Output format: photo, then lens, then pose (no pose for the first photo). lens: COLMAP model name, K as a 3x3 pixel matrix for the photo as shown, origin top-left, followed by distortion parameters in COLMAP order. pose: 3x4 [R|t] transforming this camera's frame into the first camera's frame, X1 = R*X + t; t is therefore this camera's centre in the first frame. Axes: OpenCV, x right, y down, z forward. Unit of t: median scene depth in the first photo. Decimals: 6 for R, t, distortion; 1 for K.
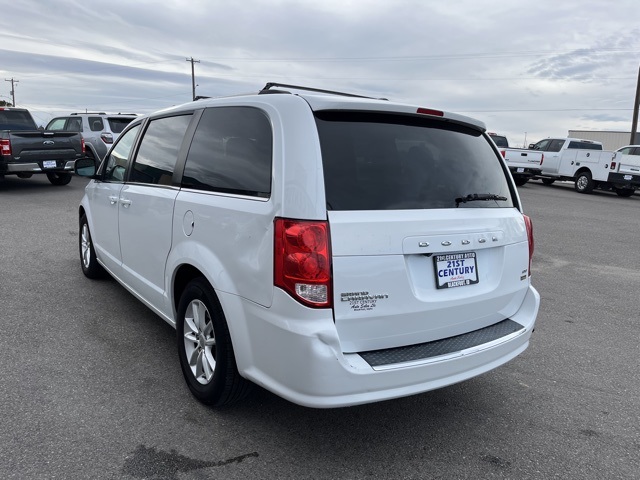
lens RADIAL K [[483.9, 0, 314.8], [0, 483.9, 231.0], [0, 0, 1]] dist [0.088559, -0.138062]
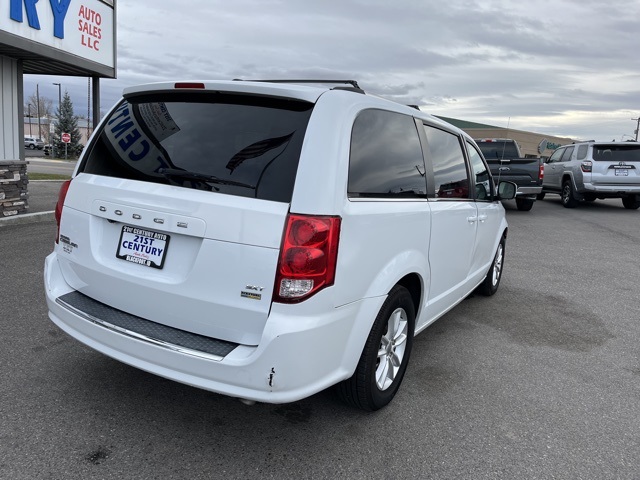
lens RADIAL K [[483.9, 0, 314.8], [0, 483.9, 231.0], [0, 0, 1]] dist [0.088559, -0.138062]
pose [[0.401985, 0.114351, -0.908478, 1.246292], [-0.187233, 0.981472, 0.040692, -0.050114], [0.896299, 0.153740, 0.415947, 0.873360]]
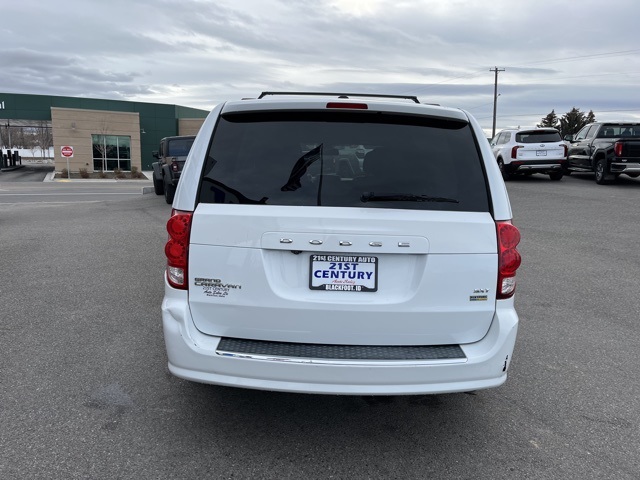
lens RADIAL K [[483.9, 0, 314.8], [0, 483.9, 231.0], [0, 0, 1]] dist [0.088559, -0.138062]
pose [[0.814007, 0.052000, -0.578523, 0.752485], [-0.067010, 0.997742, -0.004605, 0.007607], [0.576977, 0.042515, 0.815653, 0.205723]]
